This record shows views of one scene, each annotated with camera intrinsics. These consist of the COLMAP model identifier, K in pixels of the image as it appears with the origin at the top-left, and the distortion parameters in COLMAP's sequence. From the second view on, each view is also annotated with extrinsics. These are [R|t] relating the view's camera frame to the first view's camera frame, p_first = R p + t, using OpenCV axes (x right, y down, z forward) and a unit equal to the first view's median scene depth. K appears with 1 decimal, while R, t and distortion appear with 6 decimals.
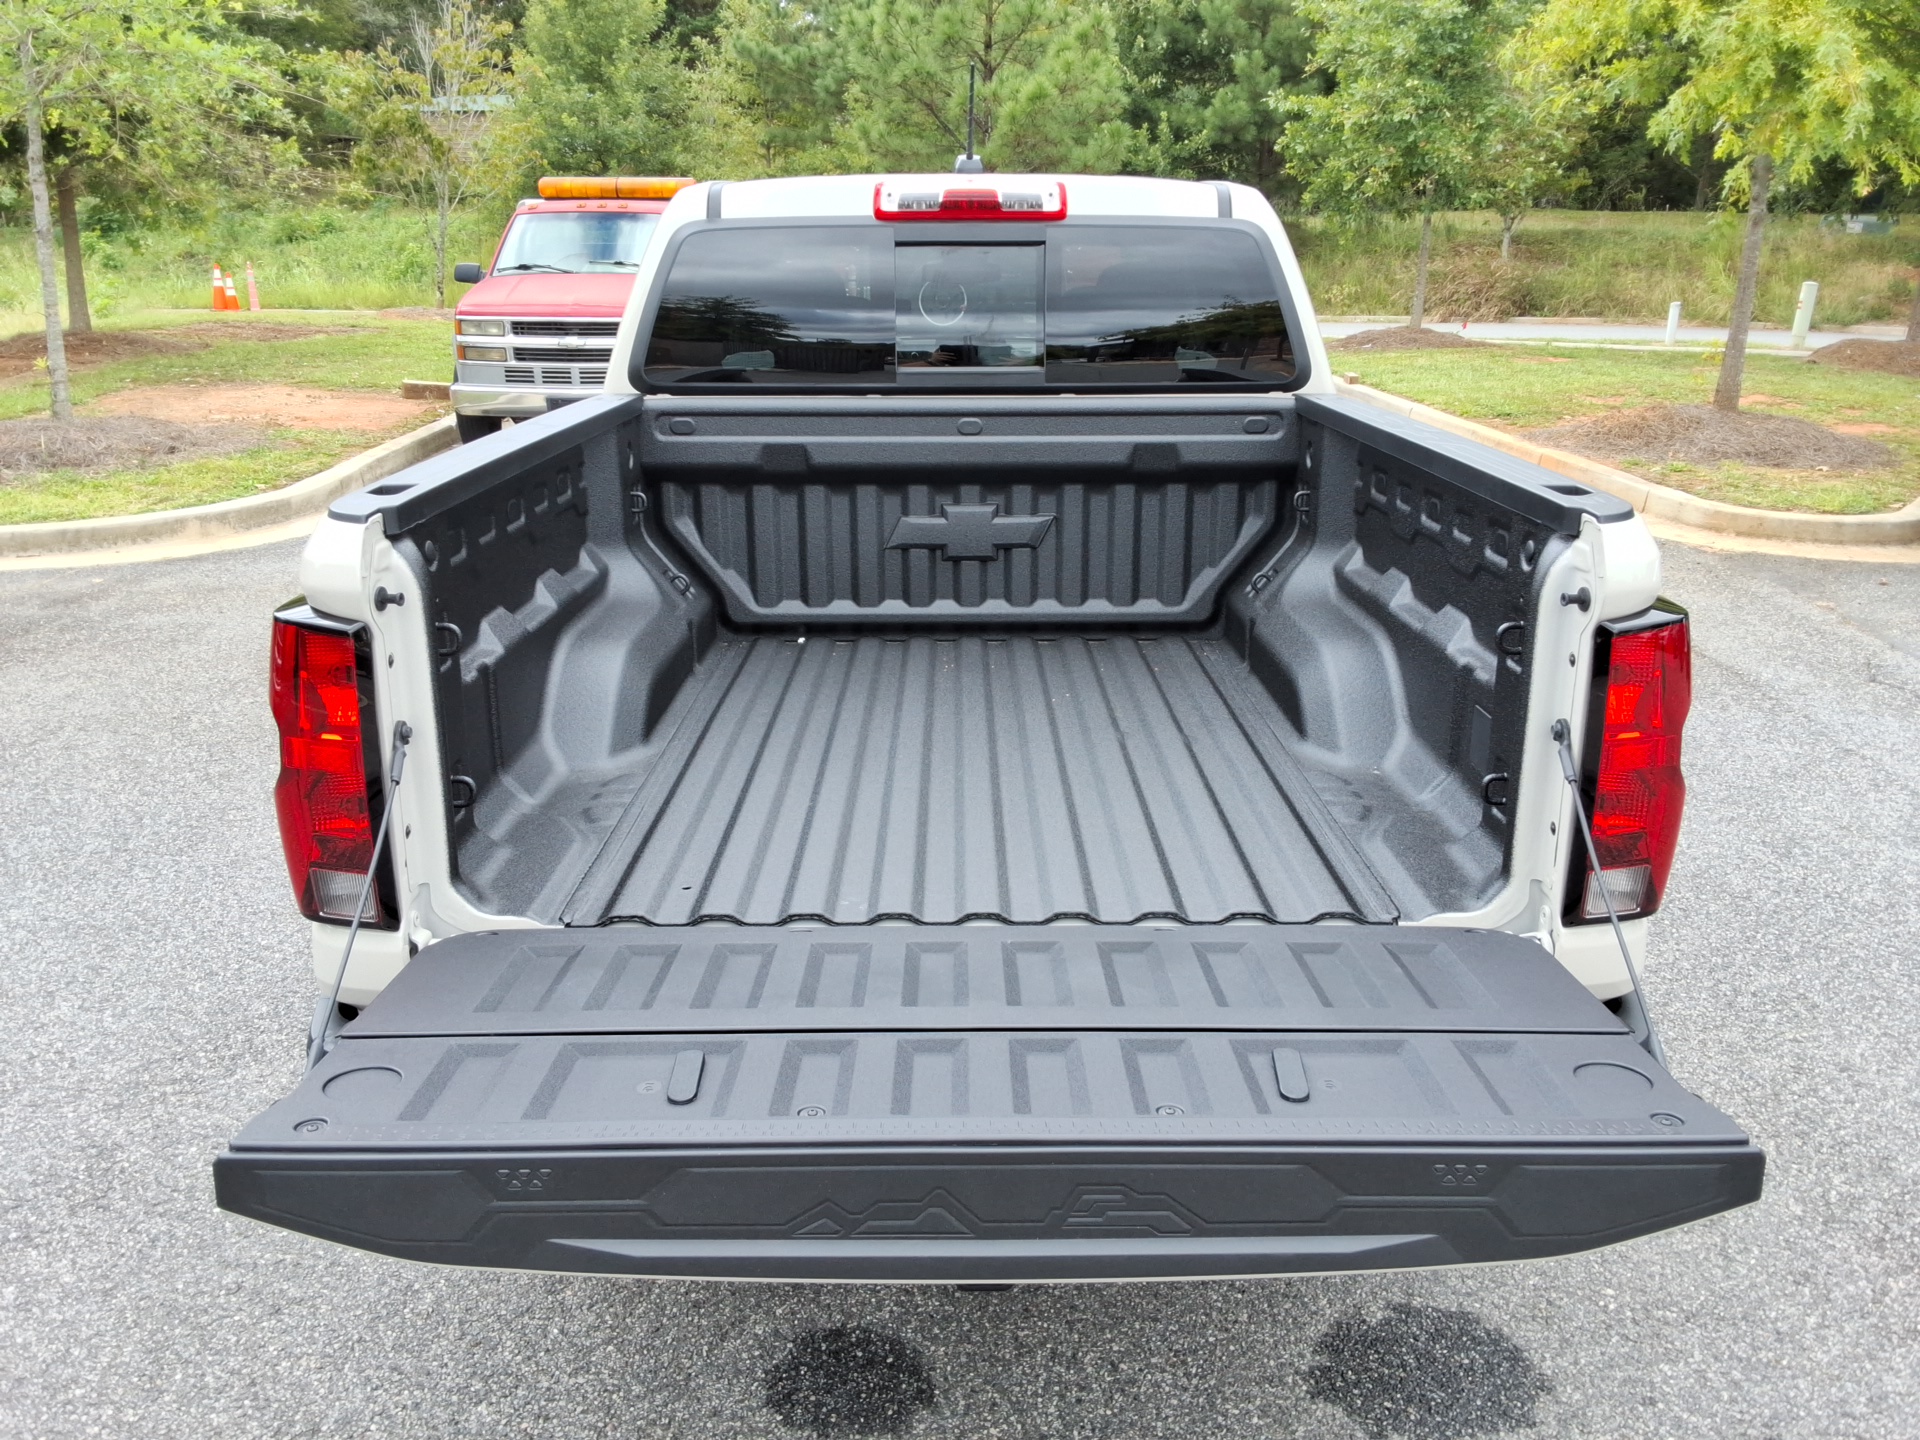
lens RADIAL K [[1537.9, 0, 969.8], [0, 1537.9, 714.9], [0, 0, 1]] dist [0.083500, -0.127013]
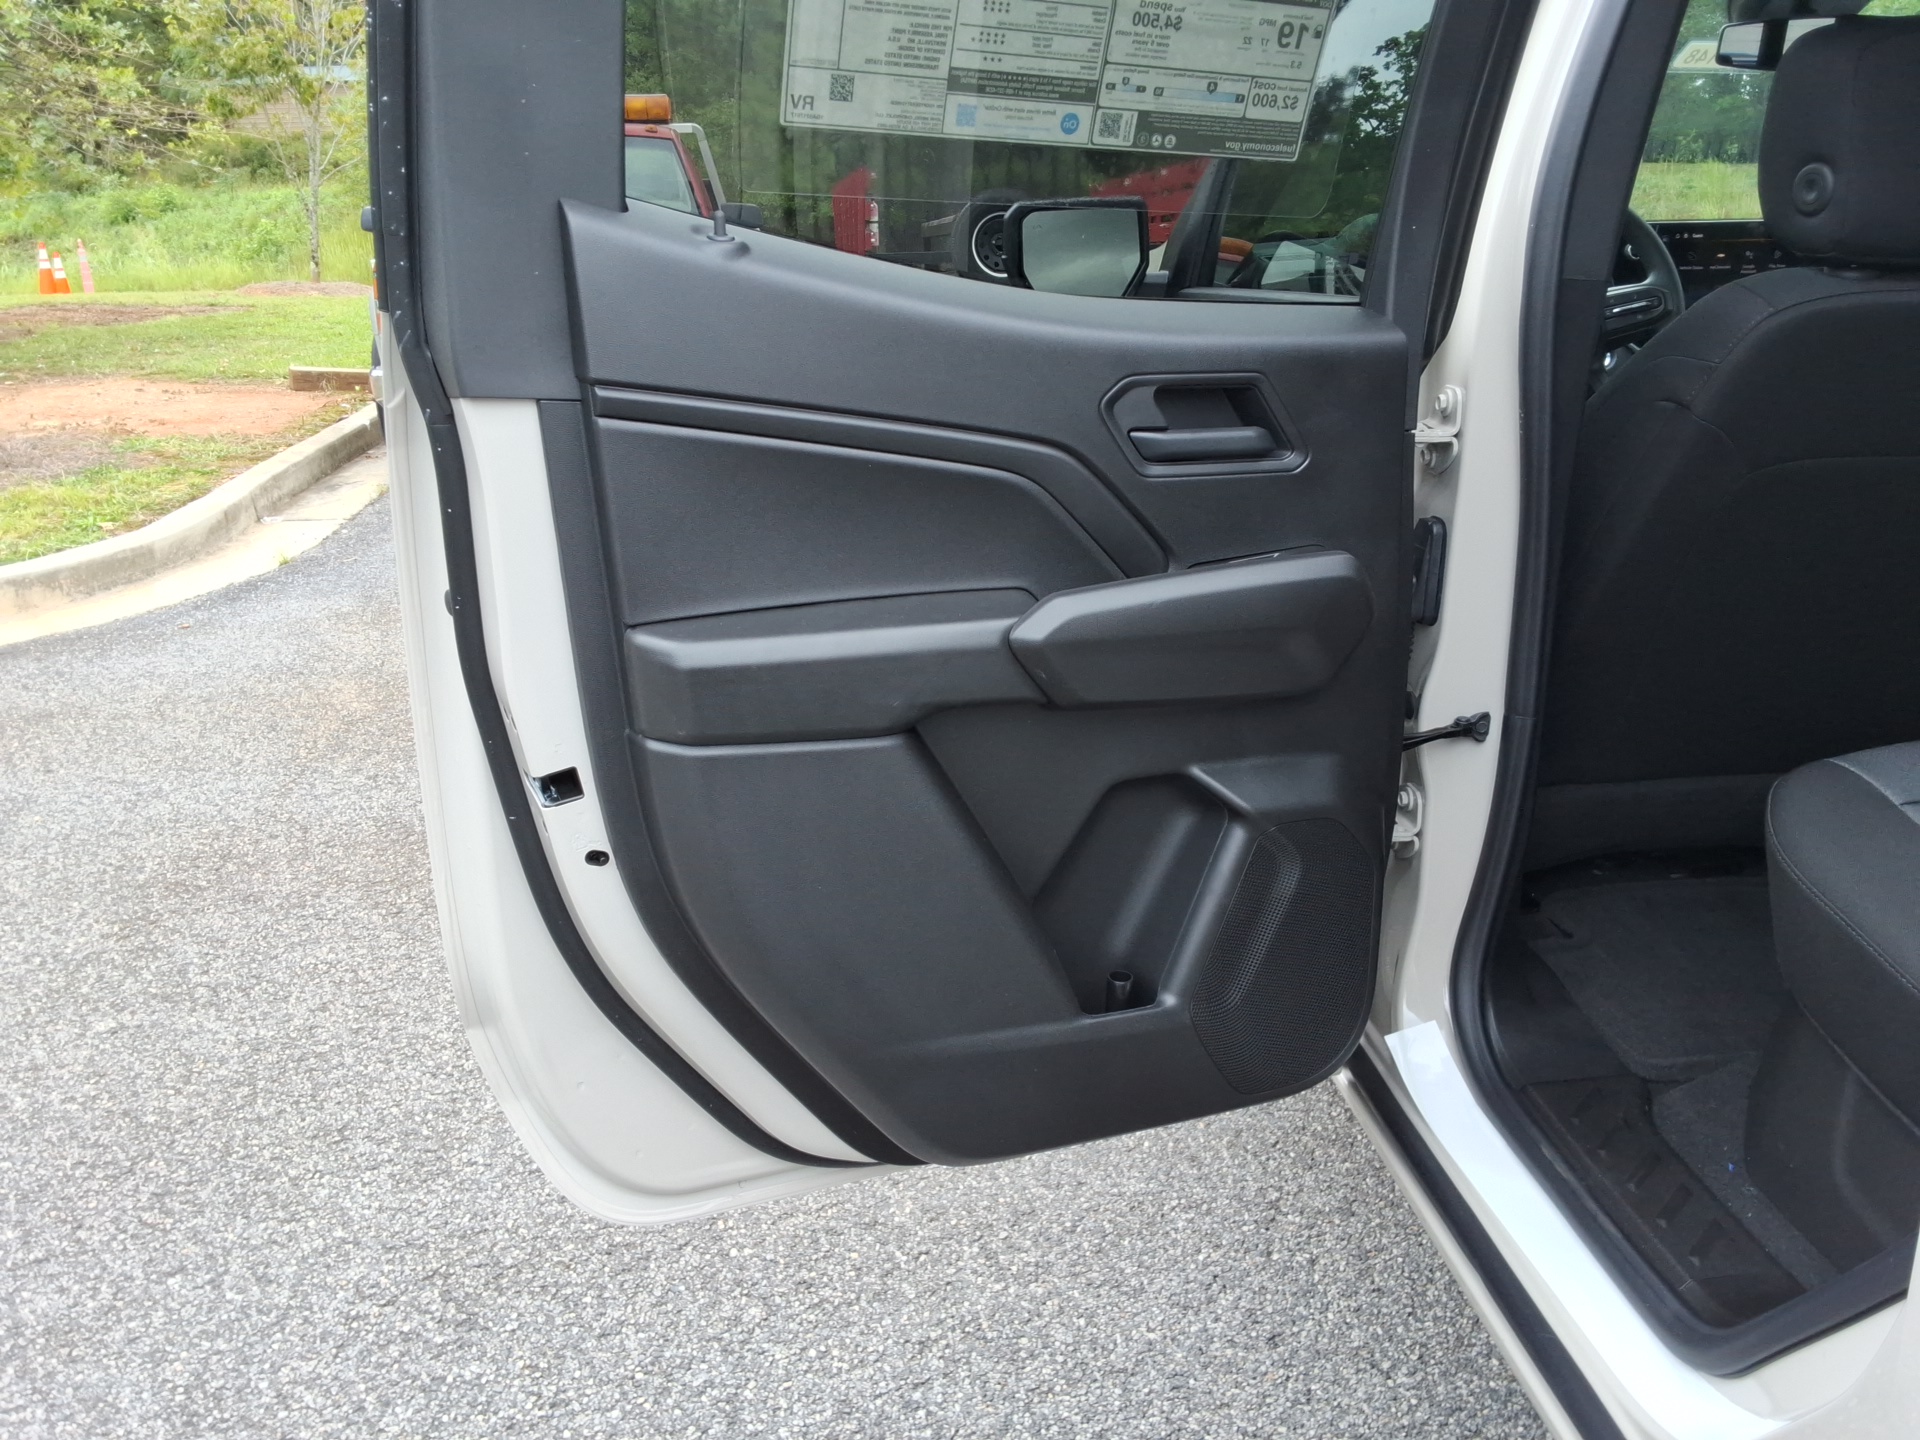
lens RADIAL K [[1569.8, 0, 985.2], [0, 1569.8, 718.6], [0, 0, 1]] dist [0.111189, -0.187661]
pose [[0.996561, -0.040806, 0.072122, -0.125292], [0.039992, 0.999119, 0.012690, -0.055311], [-0.072576, -0.009762, 0.997315, 0.273487]]
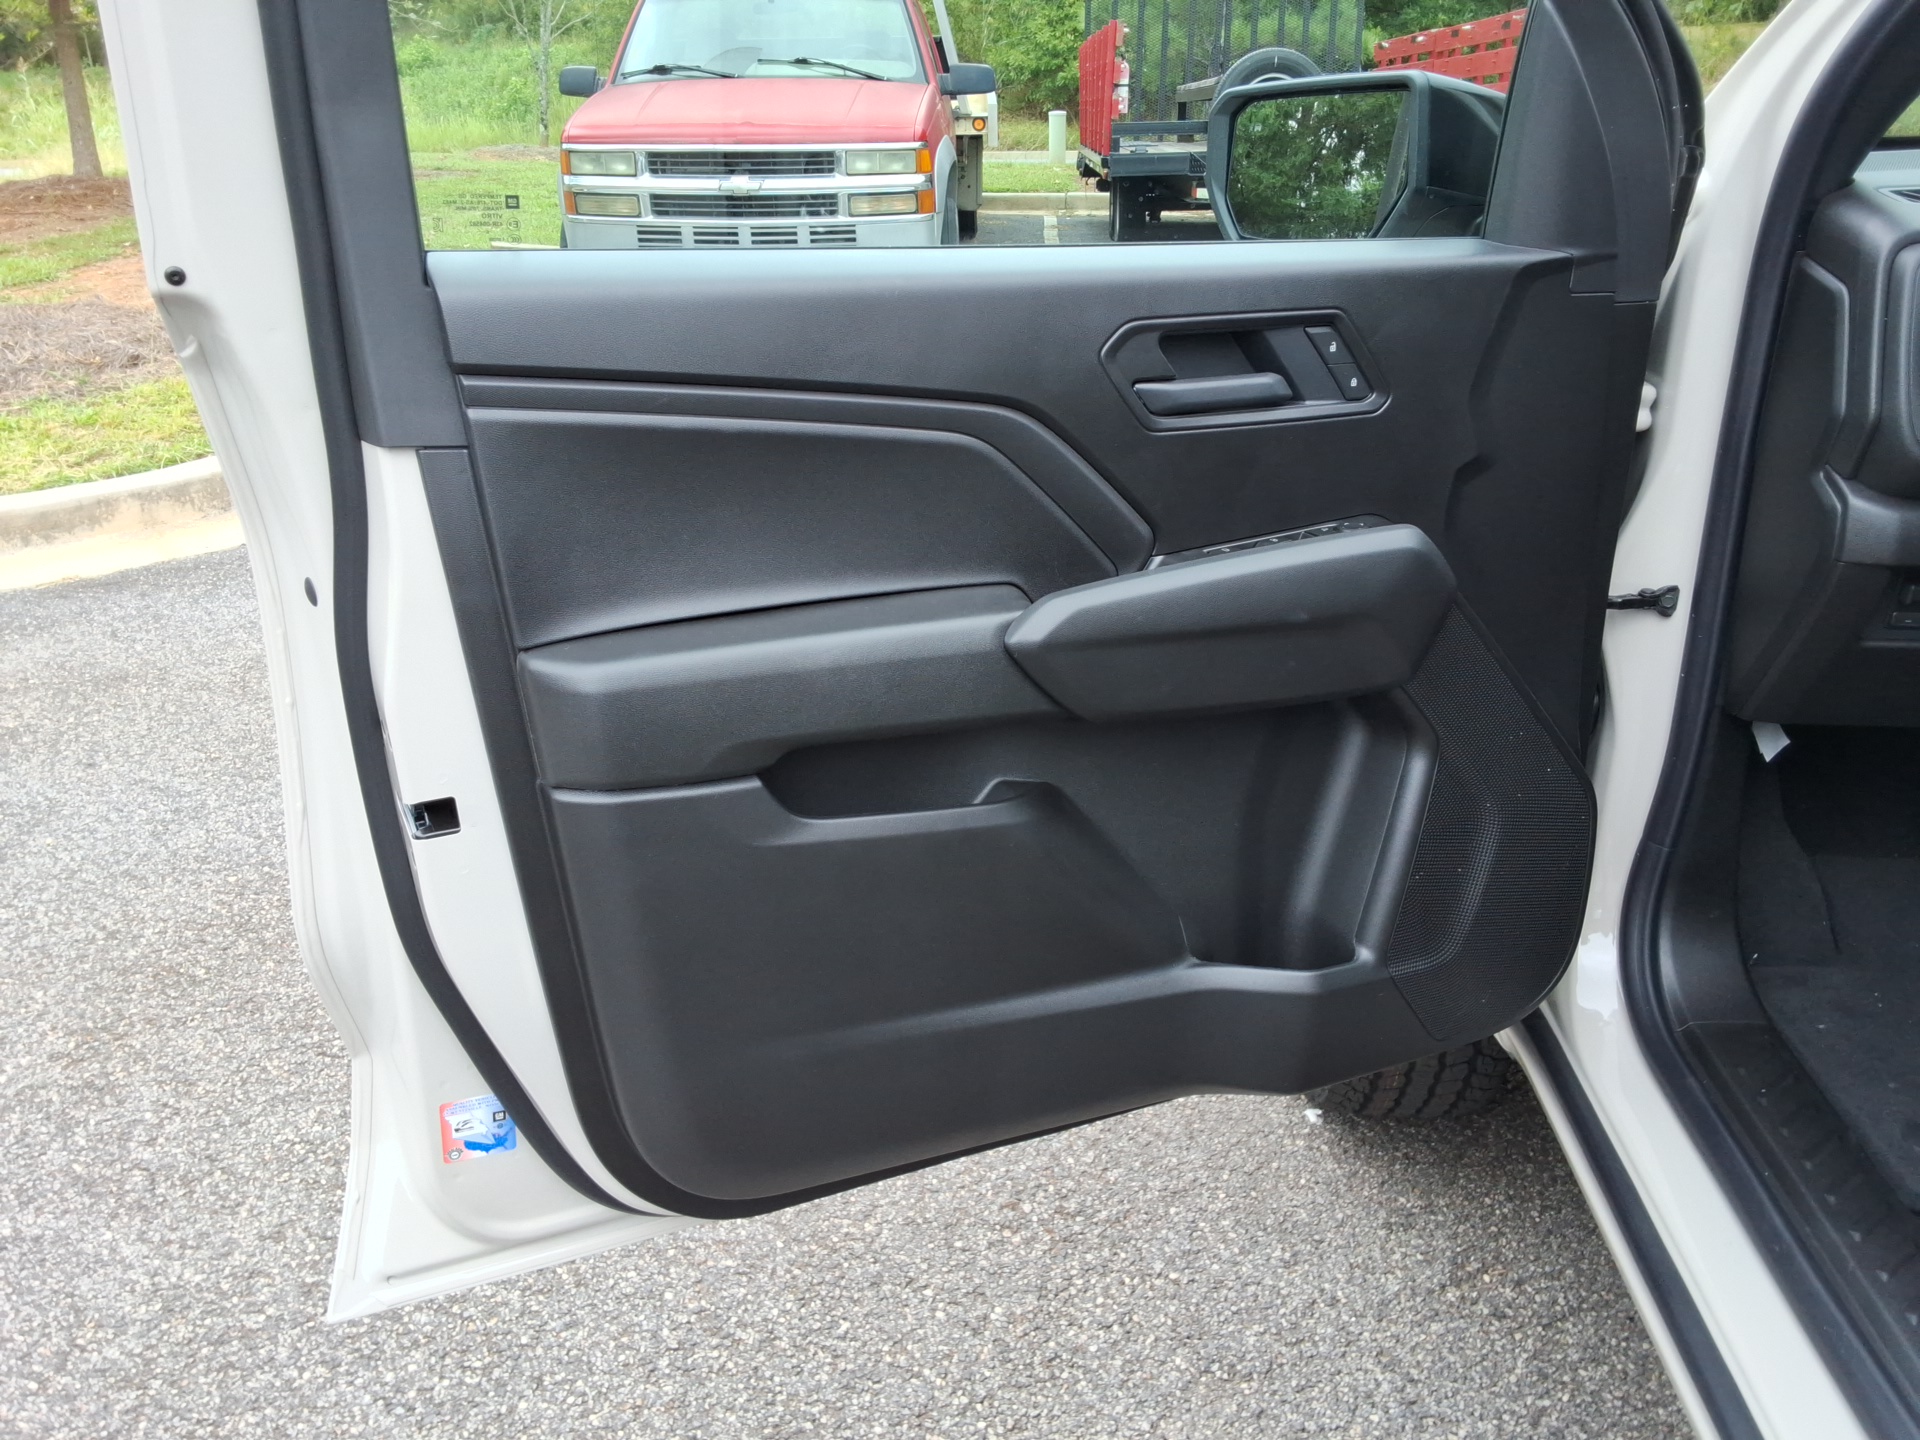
lens RADIAL K [[1583.0, 0, 960.0], [0, 1583.0, 720.0], [0, 0, 1]] dist [0.096417, -0.152732]
pose [[0.996751, 0.018967, -0.078284, -0.123908], [-0.012184, 0.996201, 0.086222, -0.088217], [0.079622, -0.084988, 0.993196, 0.375285]]
